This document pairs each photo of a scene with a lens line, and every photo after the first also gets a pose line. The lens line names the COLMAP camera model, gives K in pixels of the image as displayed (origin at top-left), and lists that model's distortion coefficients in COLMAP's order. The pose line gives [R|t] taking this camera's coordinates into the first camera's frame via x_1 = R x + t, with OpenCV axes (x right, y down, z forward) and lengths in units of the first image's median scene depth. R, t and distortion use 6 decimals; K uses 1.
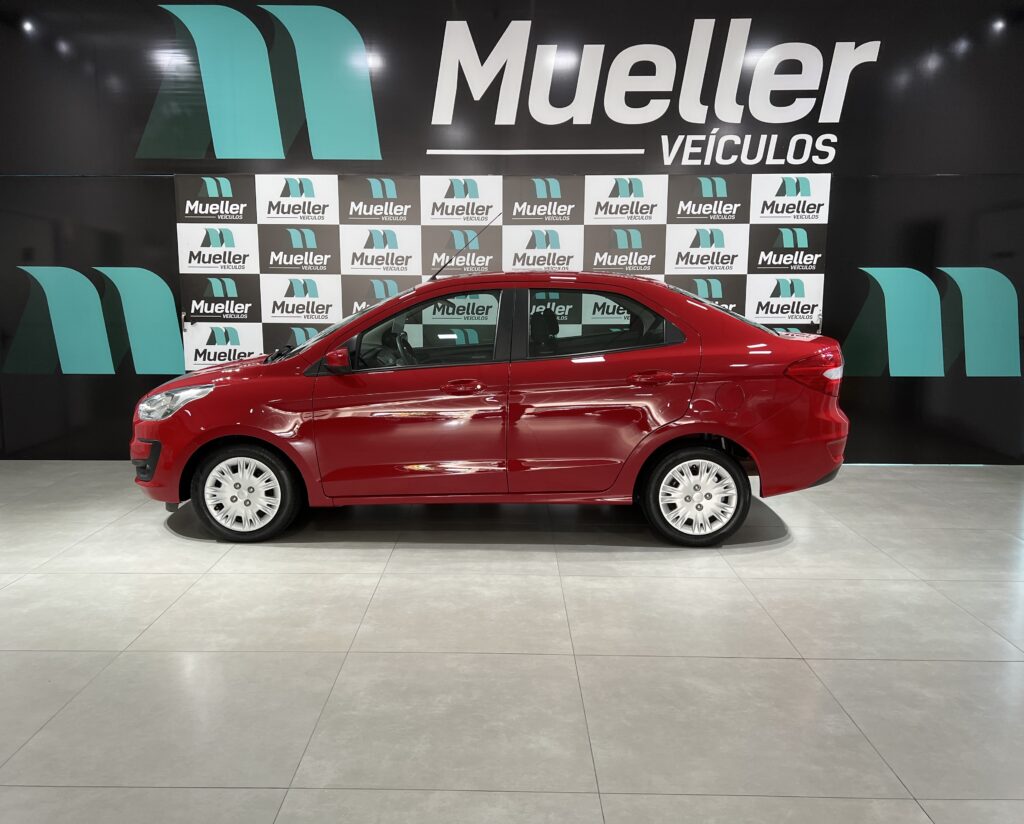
lens RADIAL K [[818.7, 0, 492.7], [0, 818.7, 407.2], [0, 0, 1]] dist [0.010489, -0.002856]
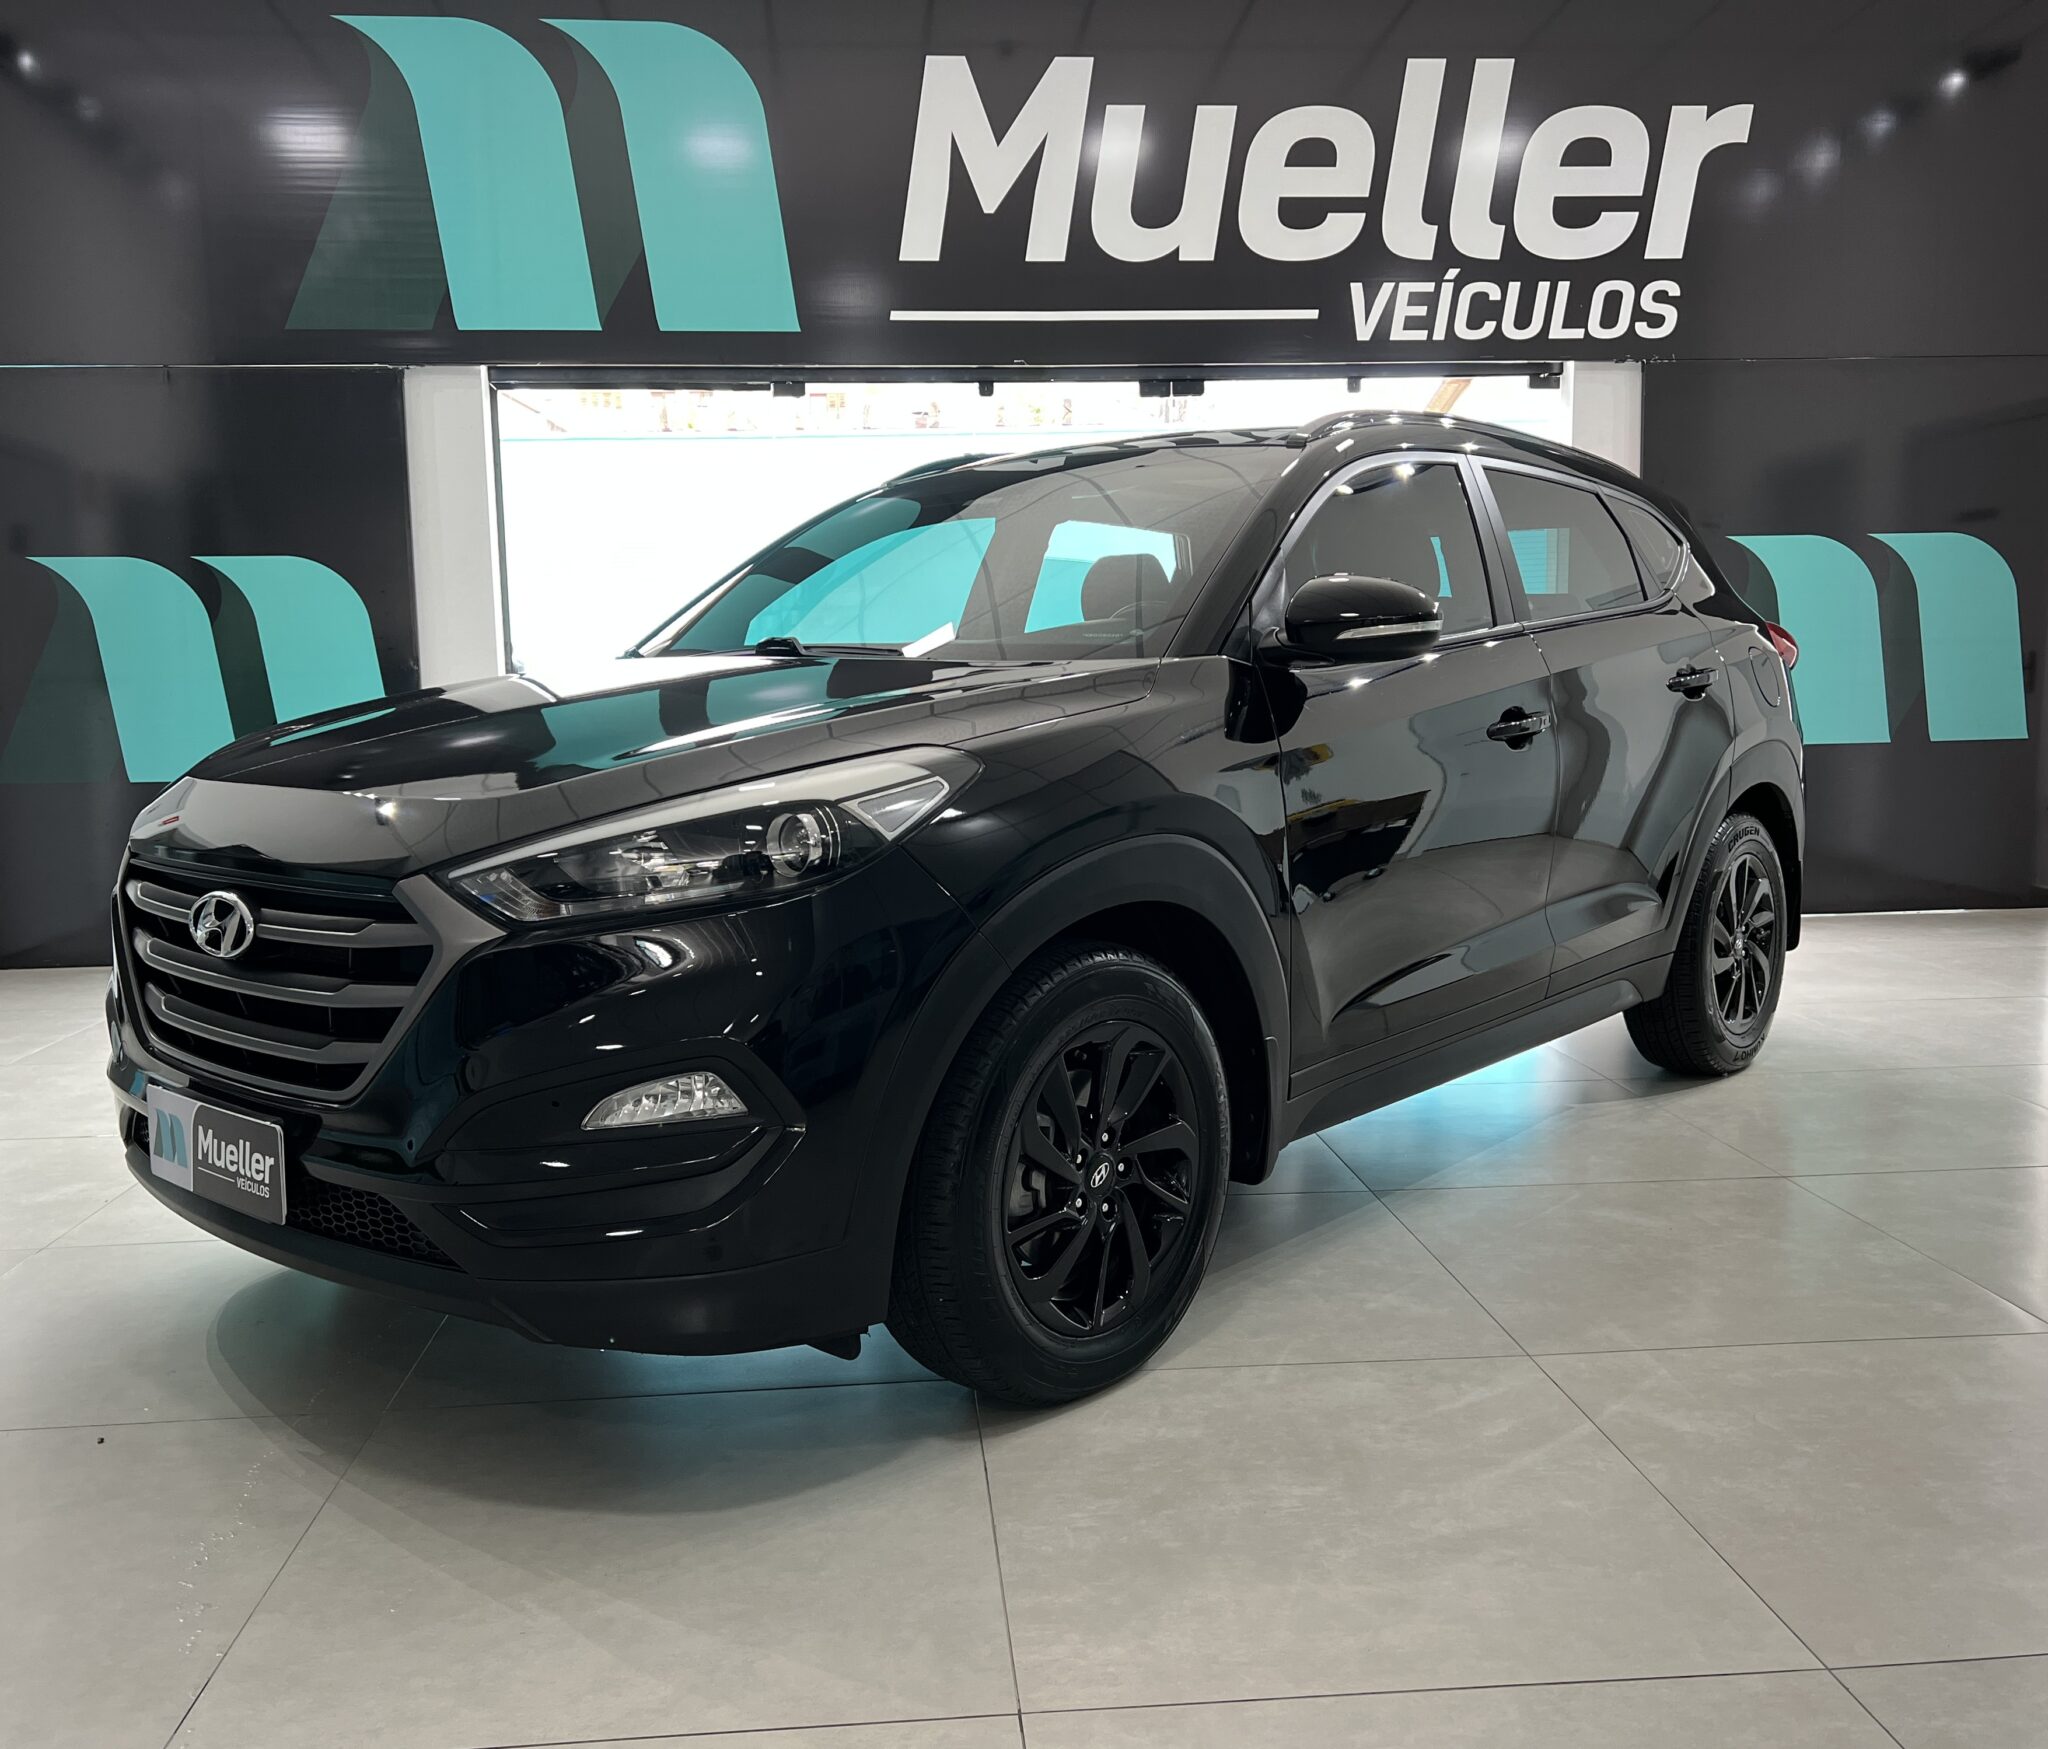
lens RADIAL K [[1749.8, 0, 1015.6], [0, 1749.8, 881.7], [0, 0, 1]] dist [0.013969, -0.009258]
pose [[0.994883, -0.031543, 0.095985, -0.119169], [0.033906, 0.999158, -0.023086, 0.060512], [-0.095176, 0.026223, 0.995115, -0.060370]]
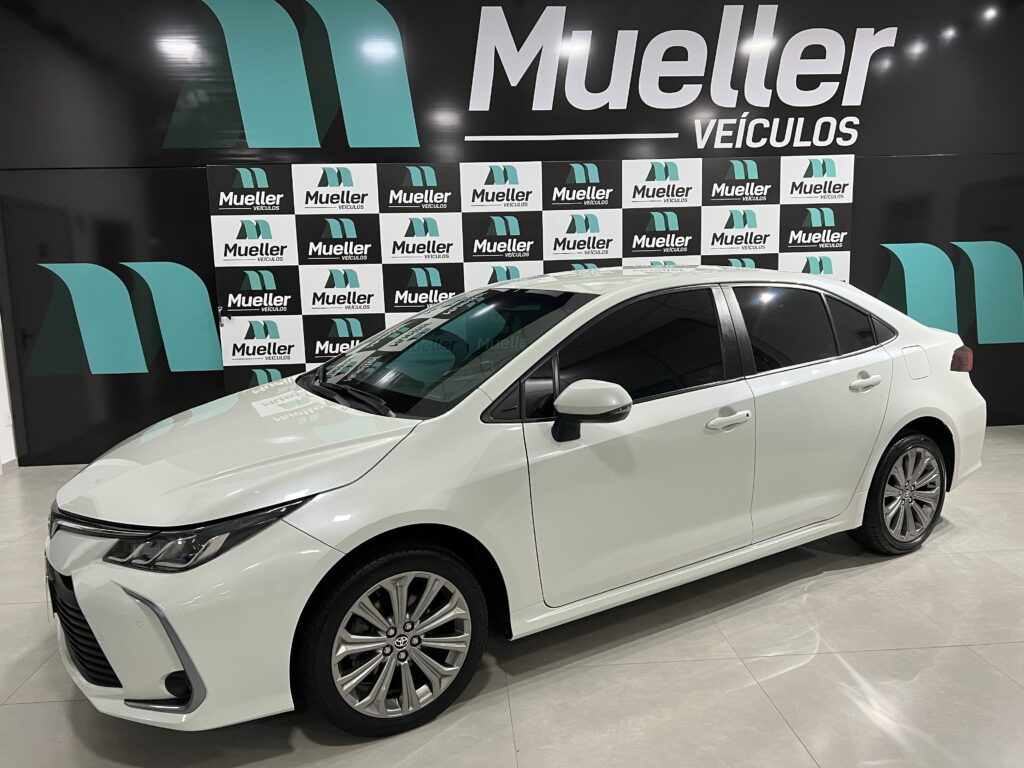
lens RADIAL K [[762.6, 0, 510.3], [0, 762.6, 384.9], [0, 0, 1]] dist [0.018906, -0.019861]
pose [[0.995476, -0.040258, 0.086062, -0.118687], [0.039458, 0.999161, 0.010976, -0.019839], [-0.086432, -0.007530, 0.996229, 0.065489]]
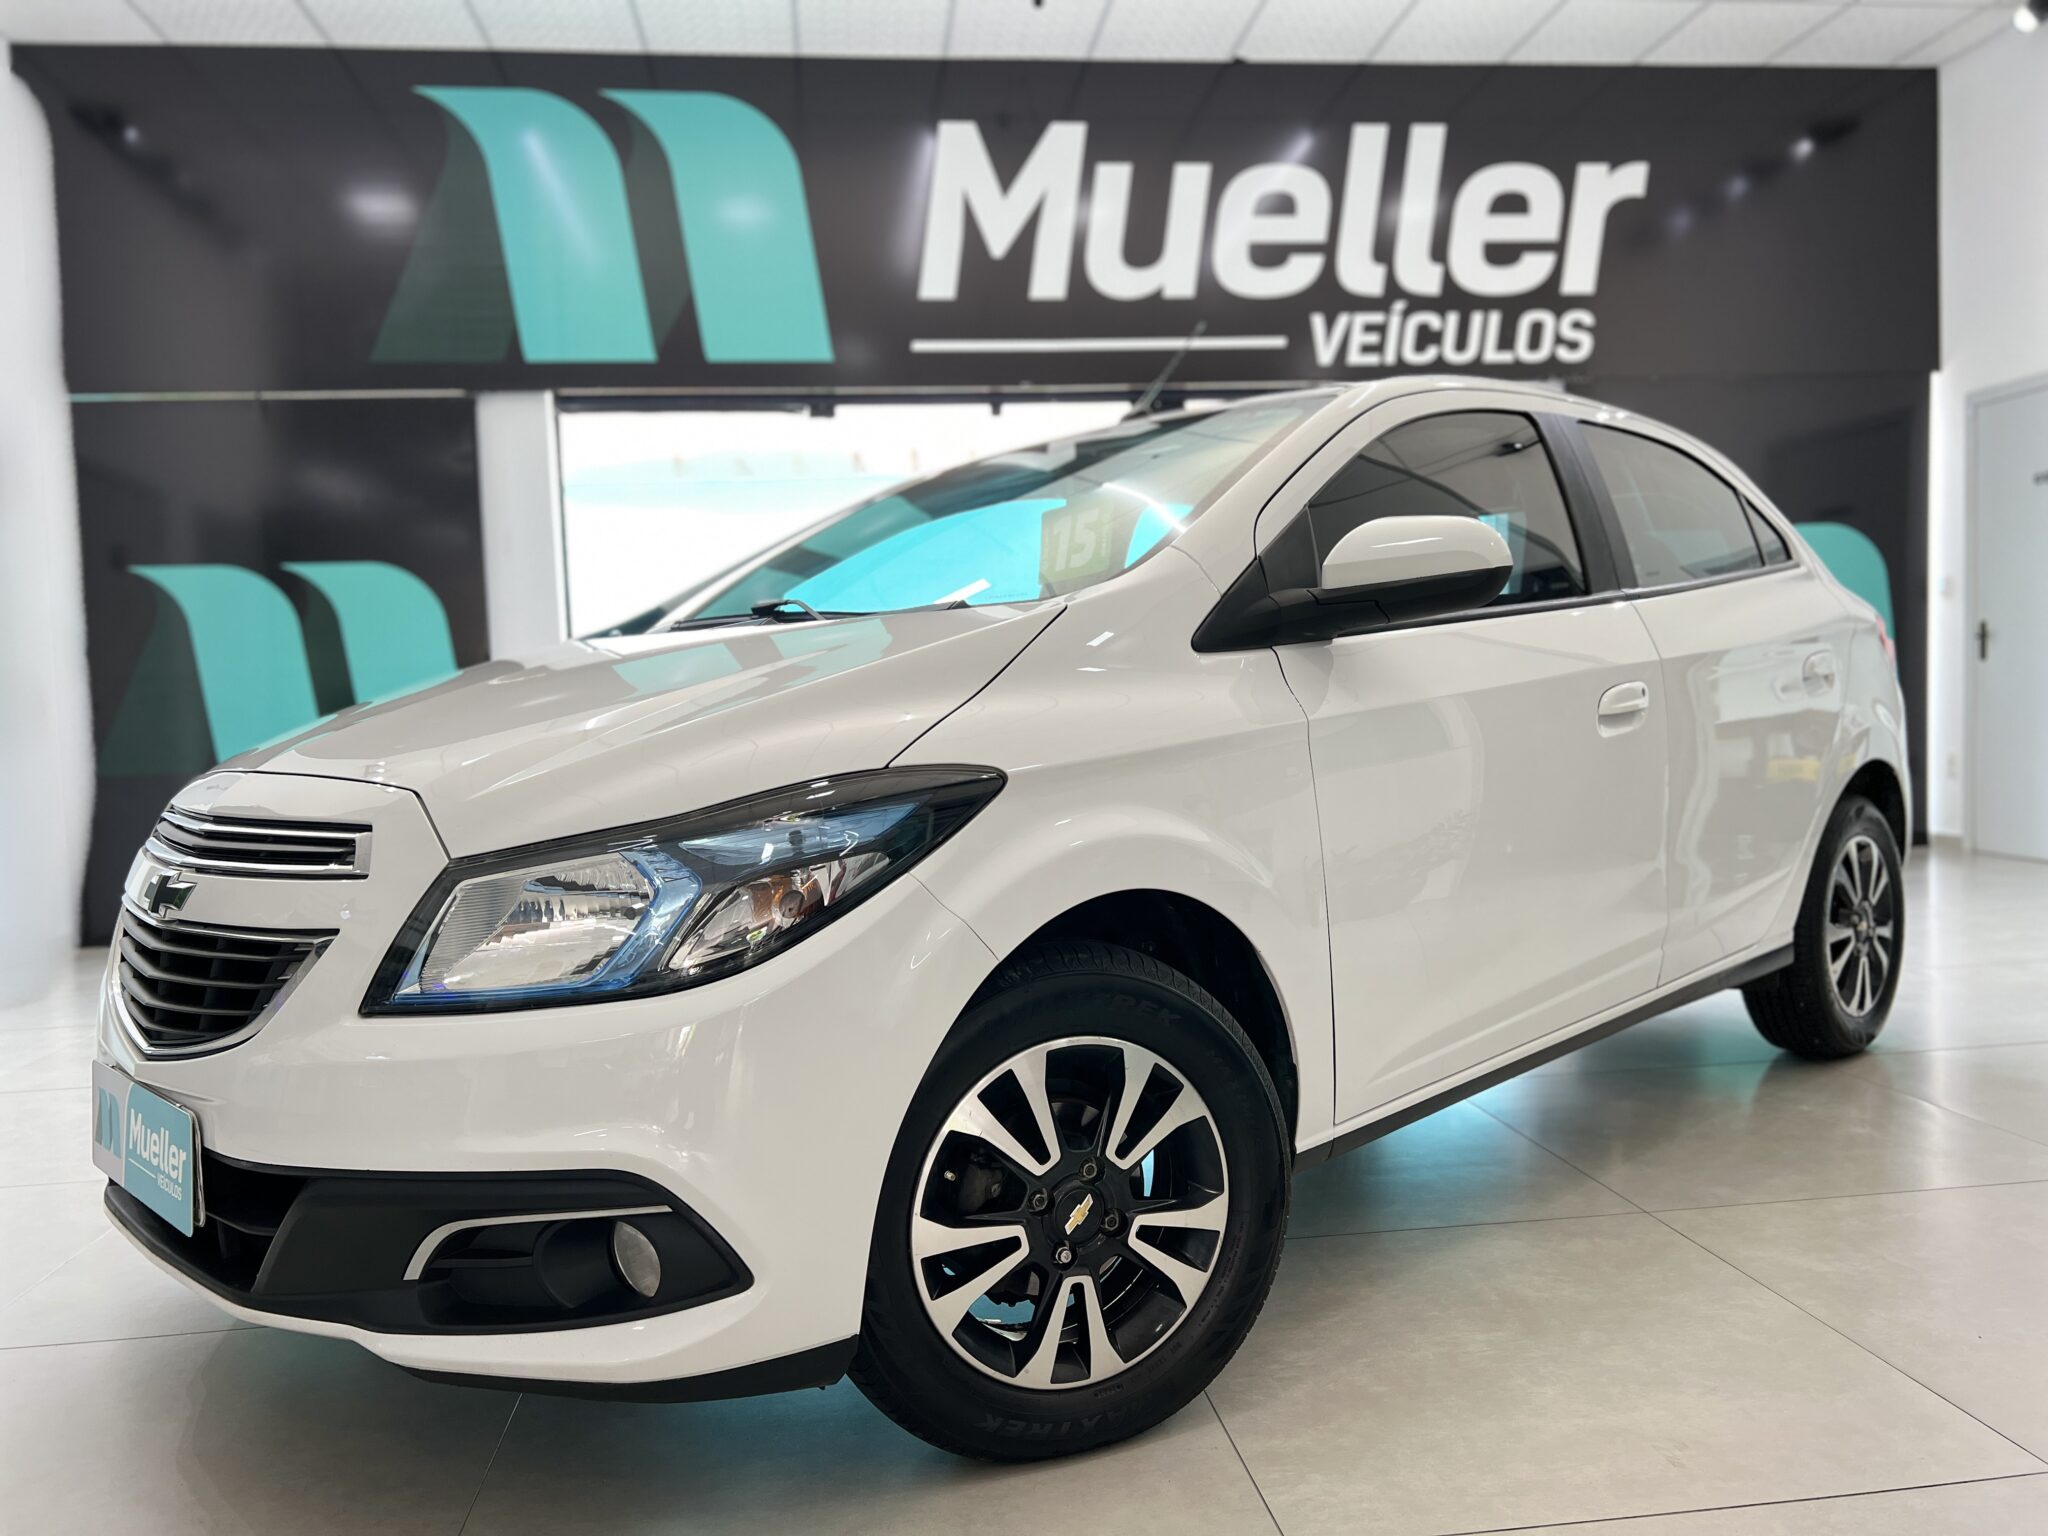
lens RADIAL K [[1525.3, 0, 1028.9], [0, 1525.3, 779.0], [0, 0, 1]] dist [0.018906, -0.019861]
pose [[0.988613, -0.047532, 0.142777, -0.167384], [0.060859, 0.994038, -0.090468, 0.086200], [-0.137626, 0.098127, 0.985612, -0.020301]]
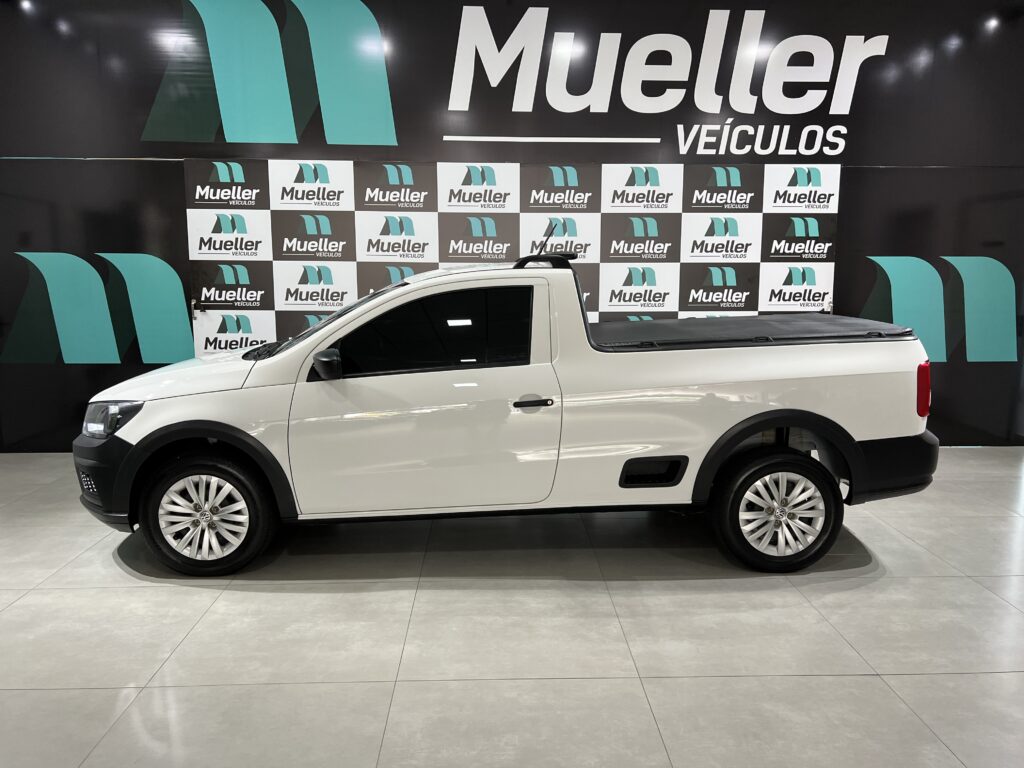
lens RADIAL K [[762.6, 0, 522.1], [0, 762.6, 383.3], [0, 0, 1]] dist [0.018906, -0.019861]
pose [[0.998211, -0.006725, 0.059416, -0.042666], [0.006399, 0.999963, 0.005668, -0.019883], [-0.059452, -0.005277, 0.998217, 0.070369]]
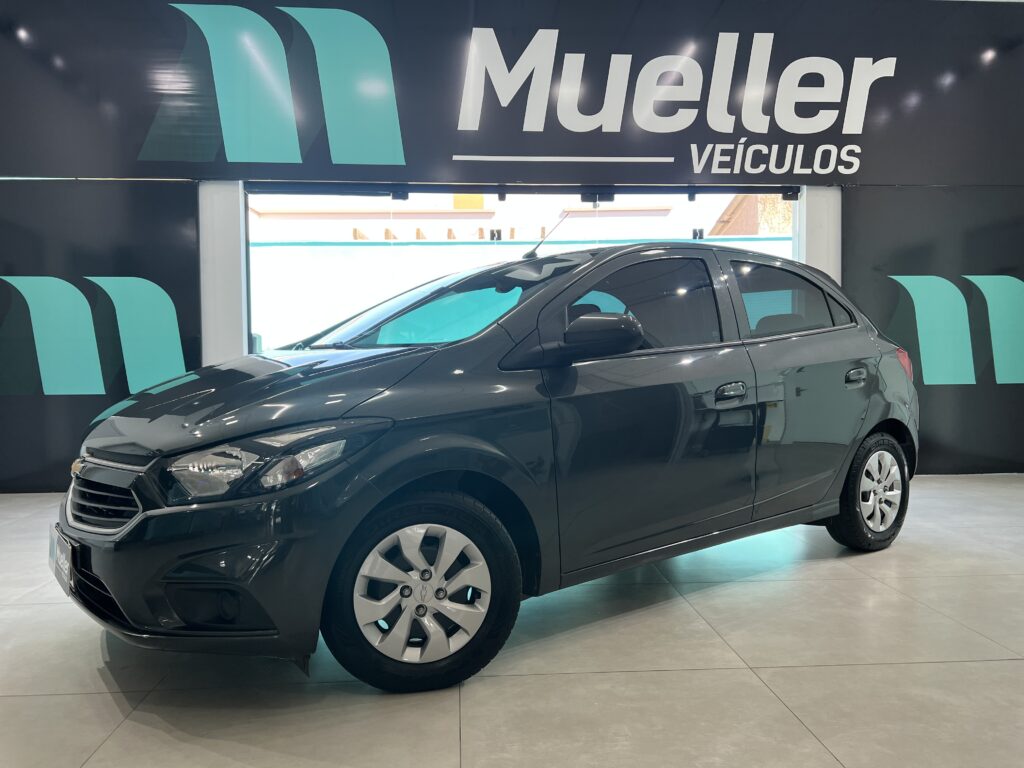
lens RADIAL K [[762.6, 0, 511.4], [0, 762.6, 386.2], [0, 0, 1]] dist [0.018906, -0.019861]
pose [[0.995992, -0.013257, 0.088453, -0.095633], [0.022962, 0.993708, -0.109622, 0.055949], [-0.086443, 0.111213, 0.990030, 0.135583]]
